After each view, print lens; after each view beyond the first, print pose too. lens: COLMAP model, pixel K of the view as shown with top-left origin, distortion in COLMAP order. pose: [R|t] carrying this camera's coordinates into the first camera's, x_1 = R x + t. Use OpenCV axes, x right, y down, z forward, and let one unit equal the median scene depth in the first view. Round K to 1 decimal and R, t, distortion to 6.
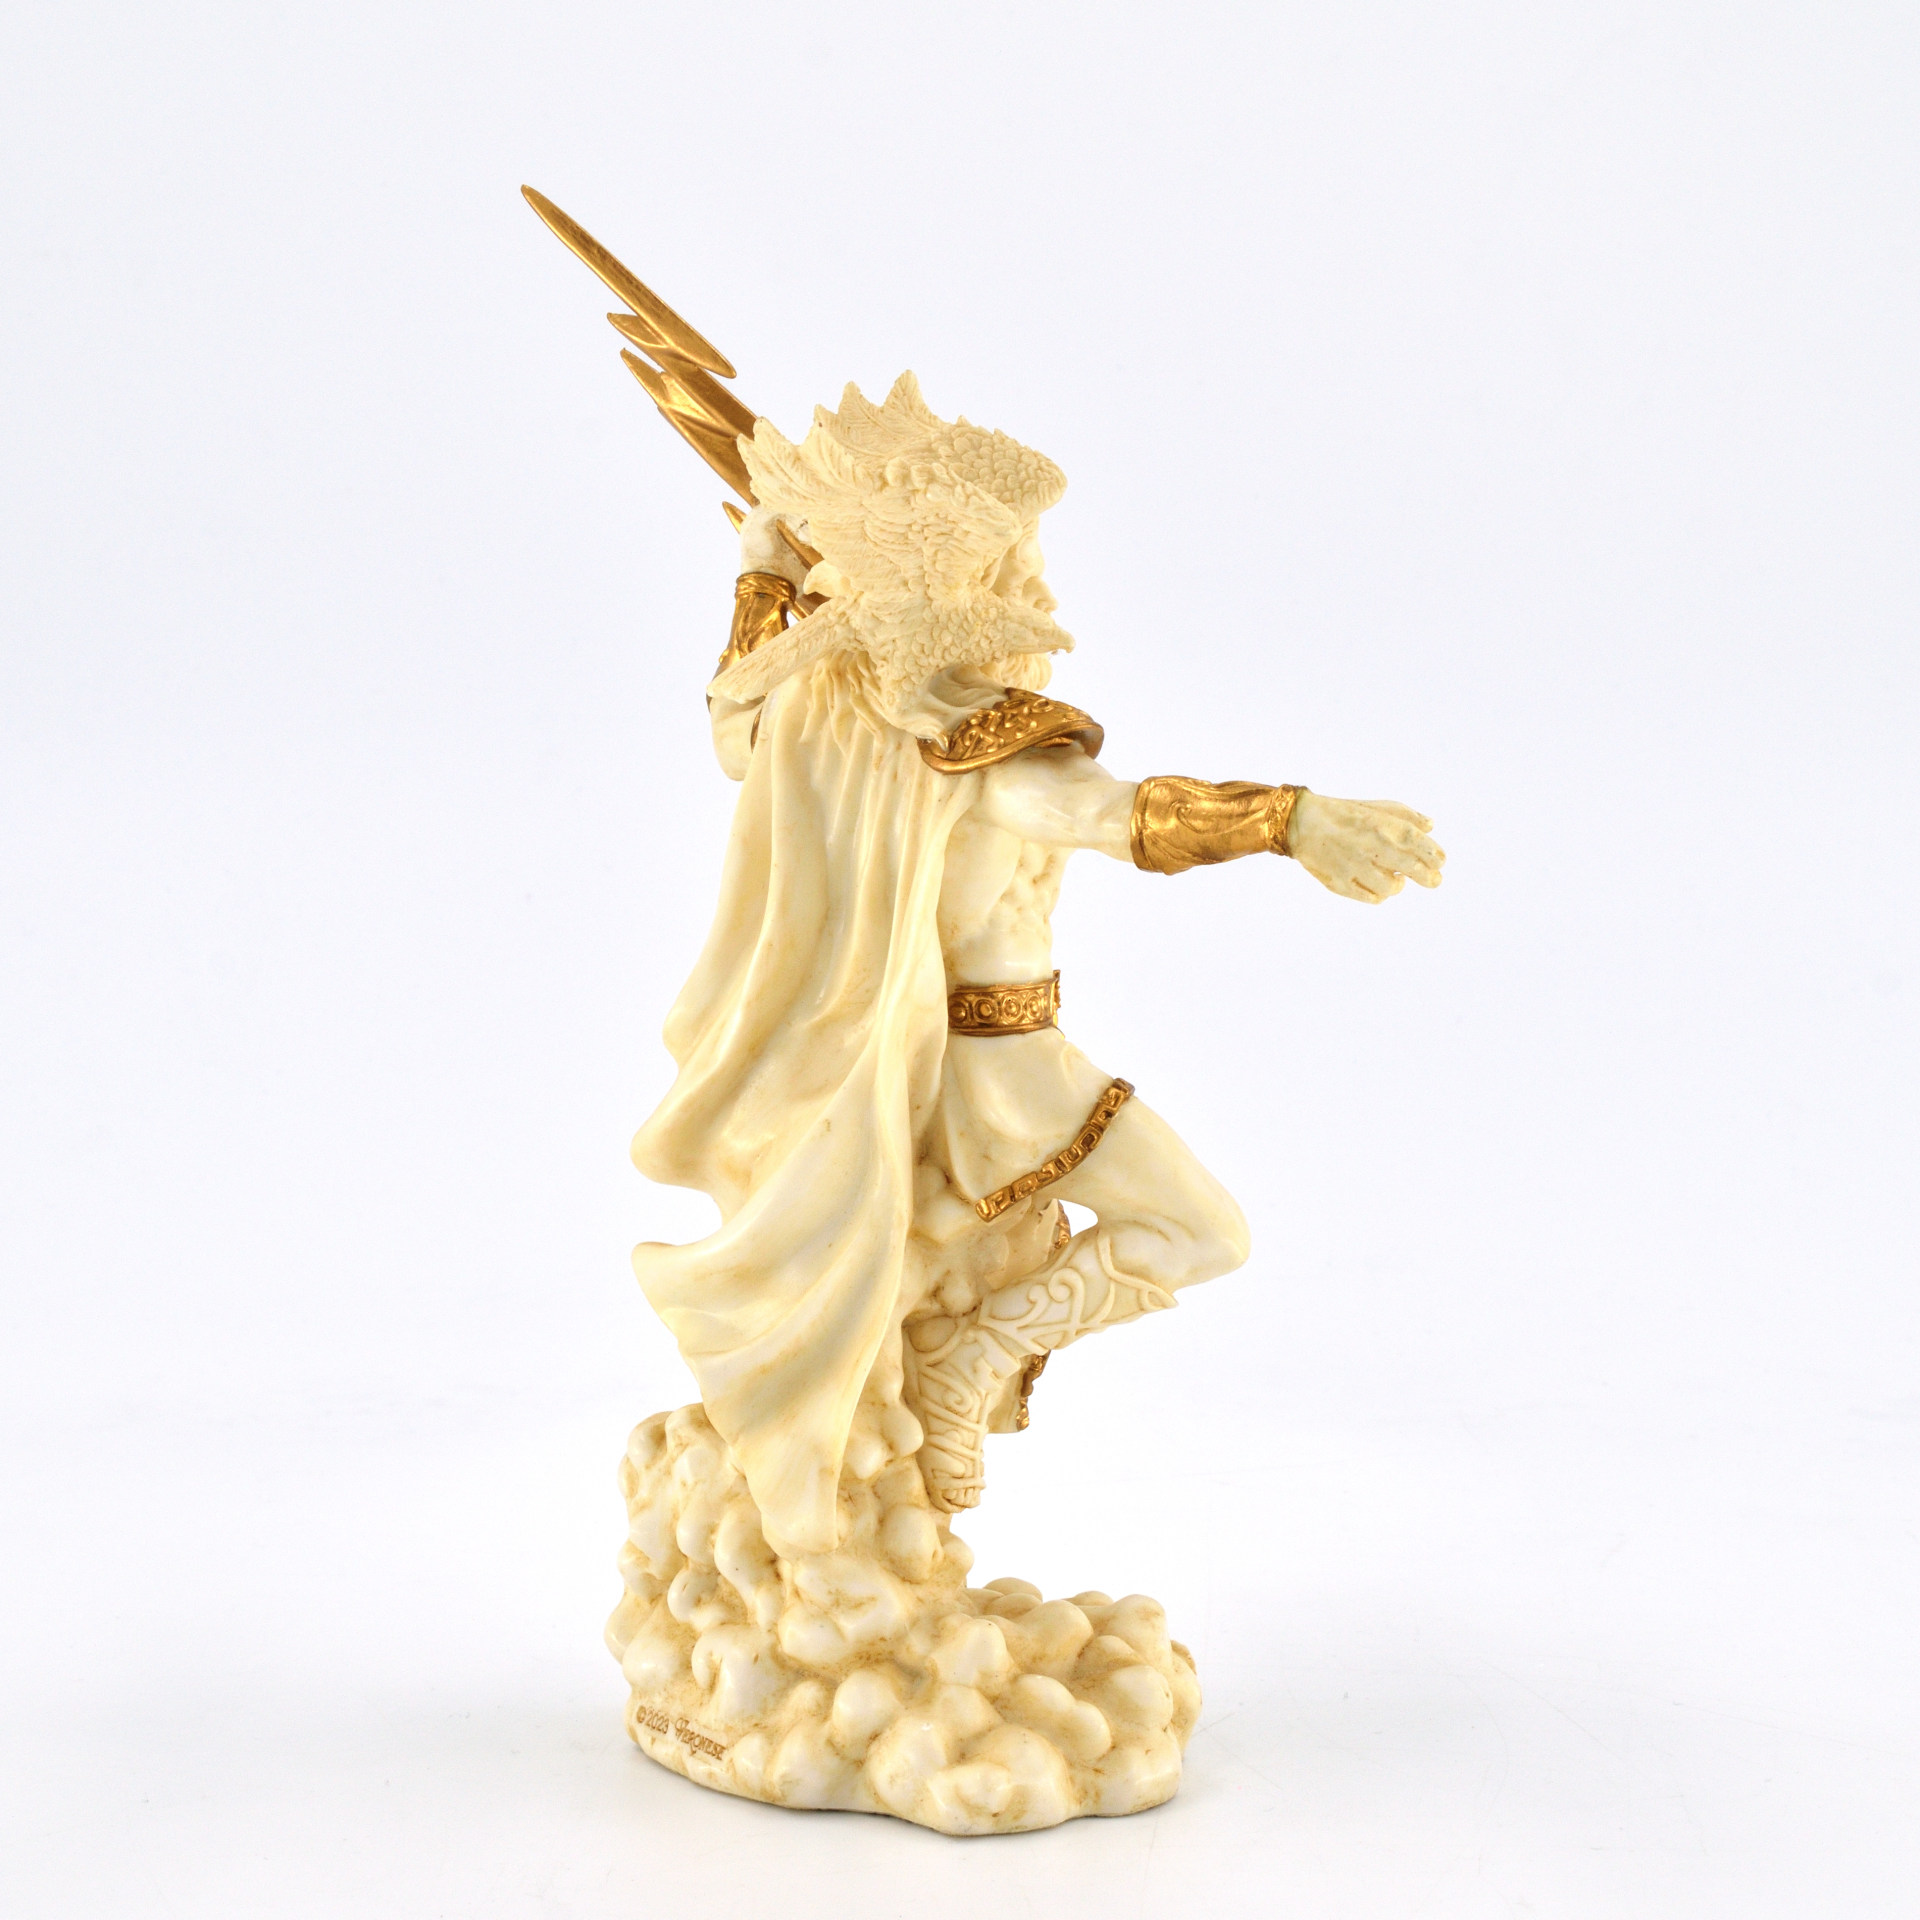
lens RADIAL K [[4263.1, 0, 961.4], [0, 4263.1, 956.4], [0, 0, 1]] dist [0.049893, 0.000000]
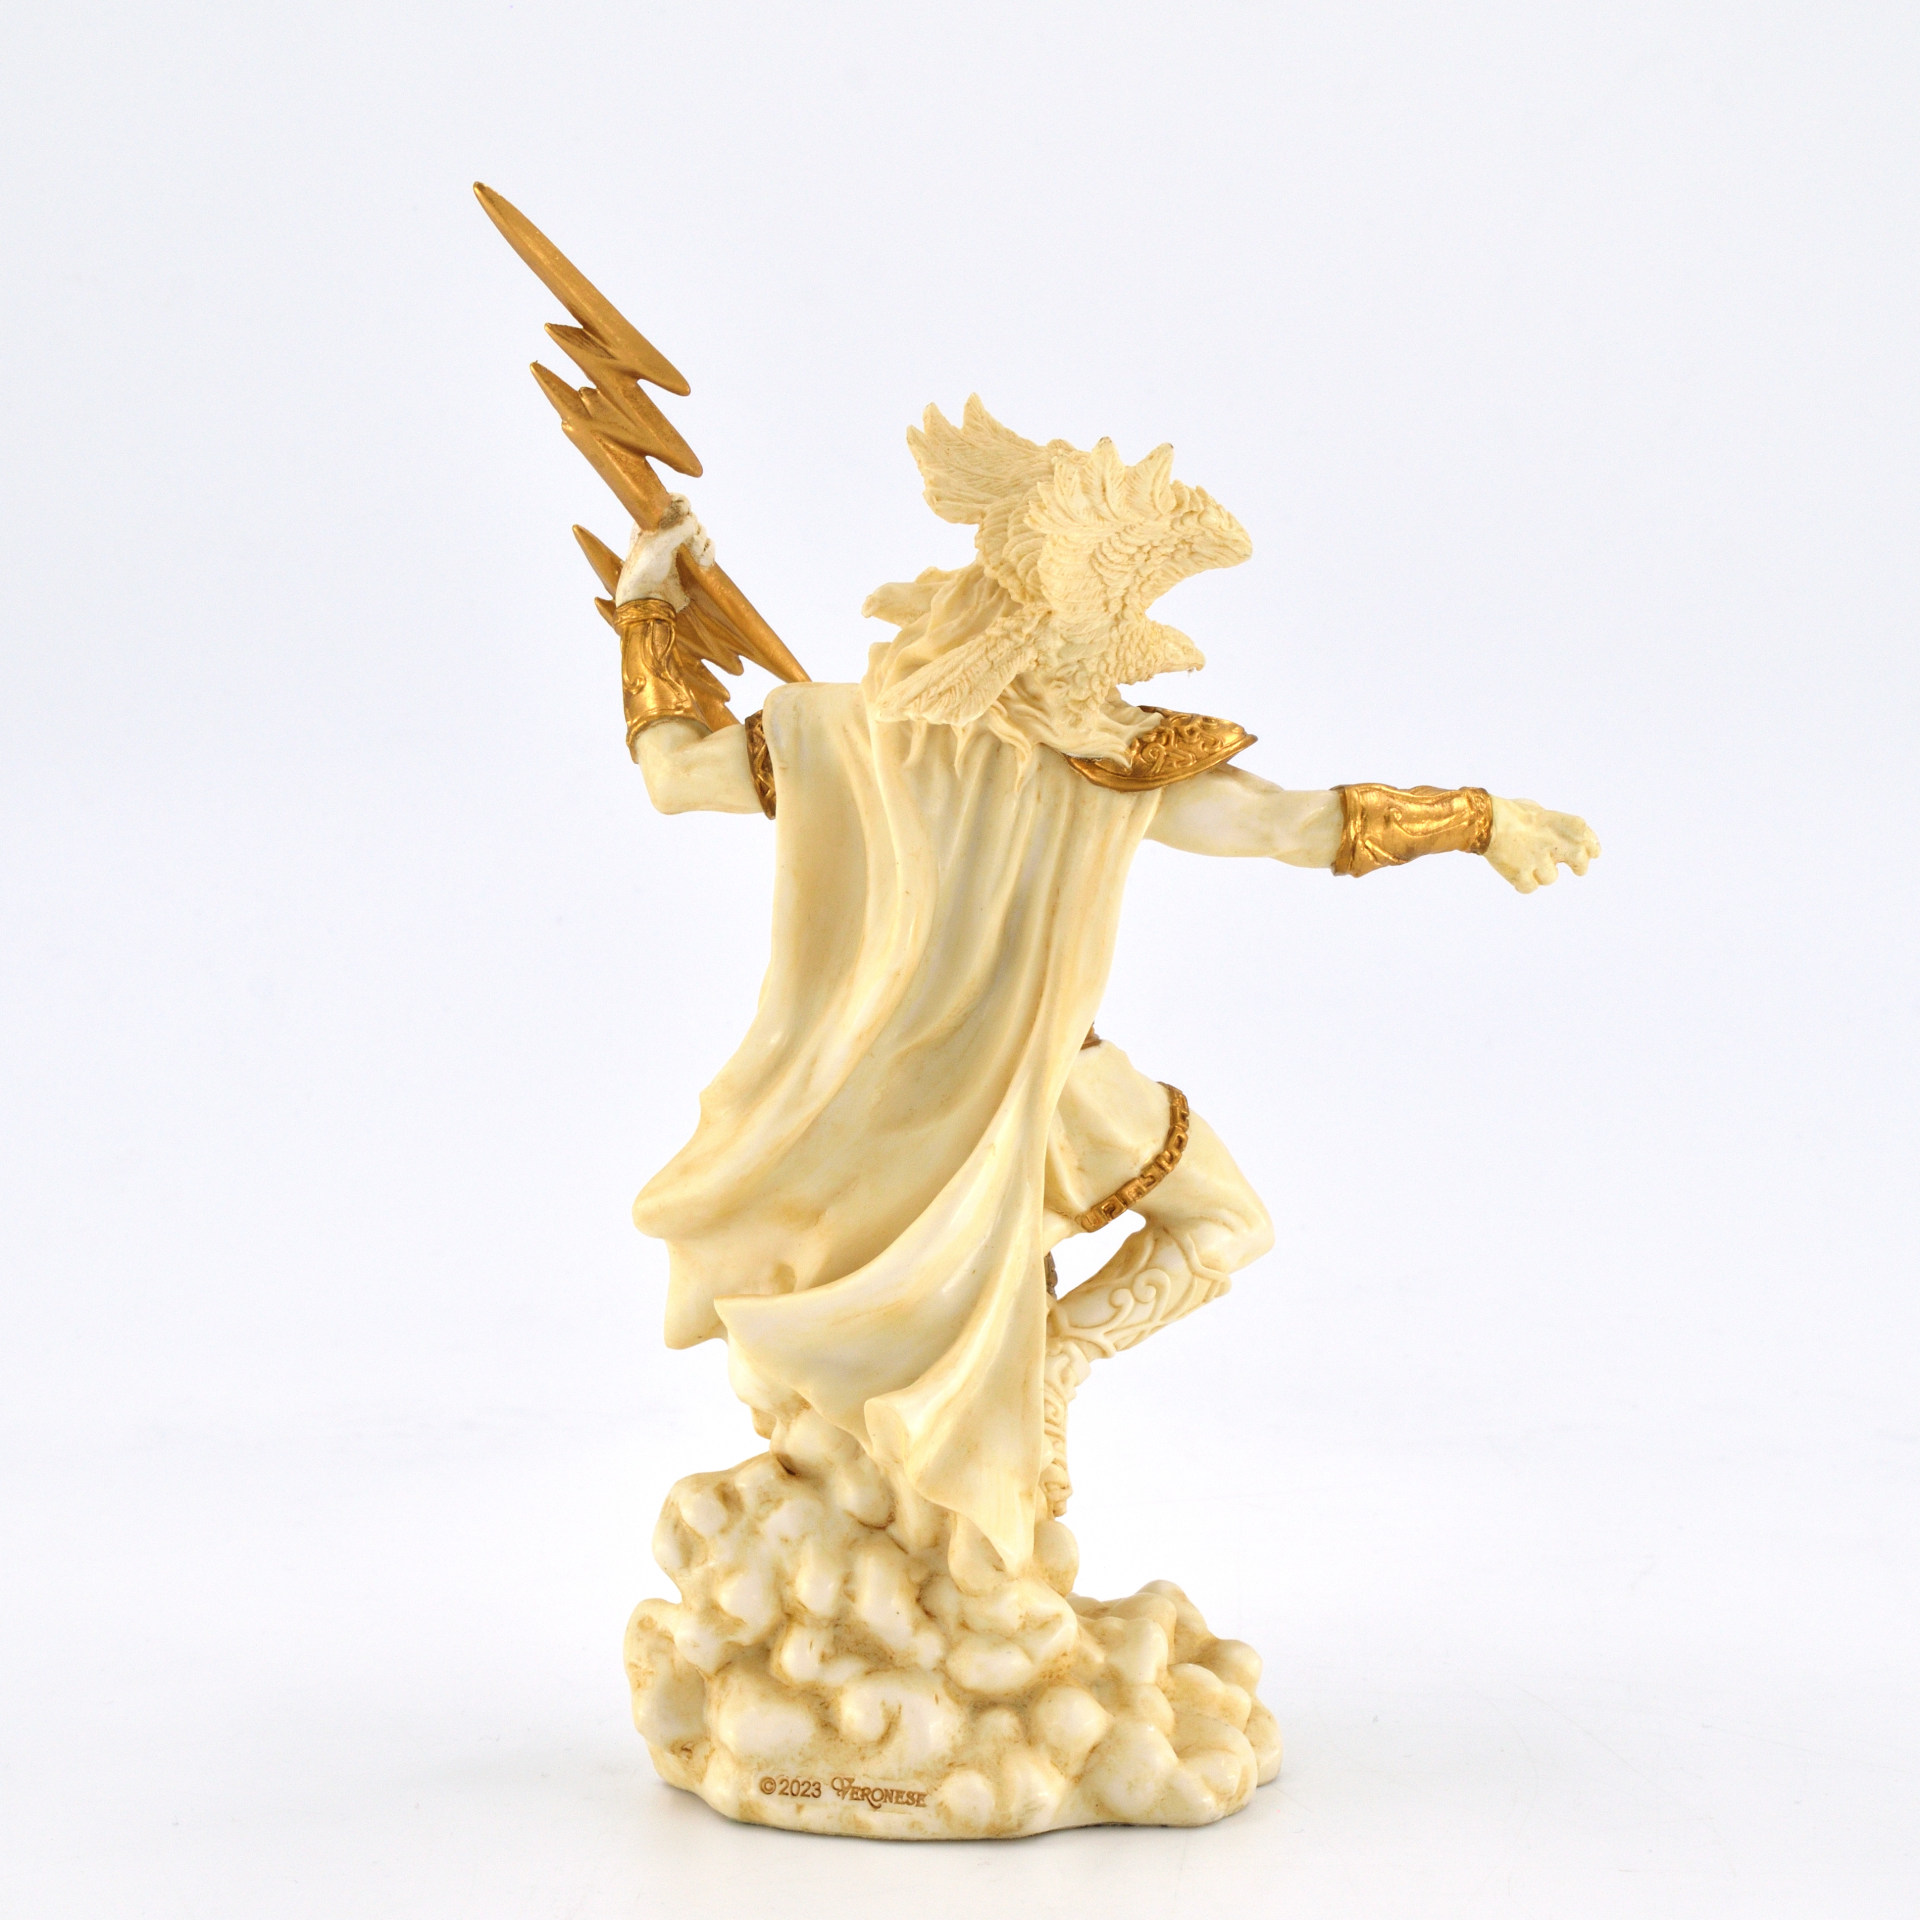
lens RADIAL K [[4263.1, 0, 962.6], [0, 4263.1, 957.1], [0, 0, 1]] dist [0.049893, 0.000000]
pose [[0.756074, -0.056669, 0.652028, -0.677188], [0.064986, 0.997821, 0.011367, -0.016724], [-0.651252, 0.033779, 0.758110, 0.245675]]
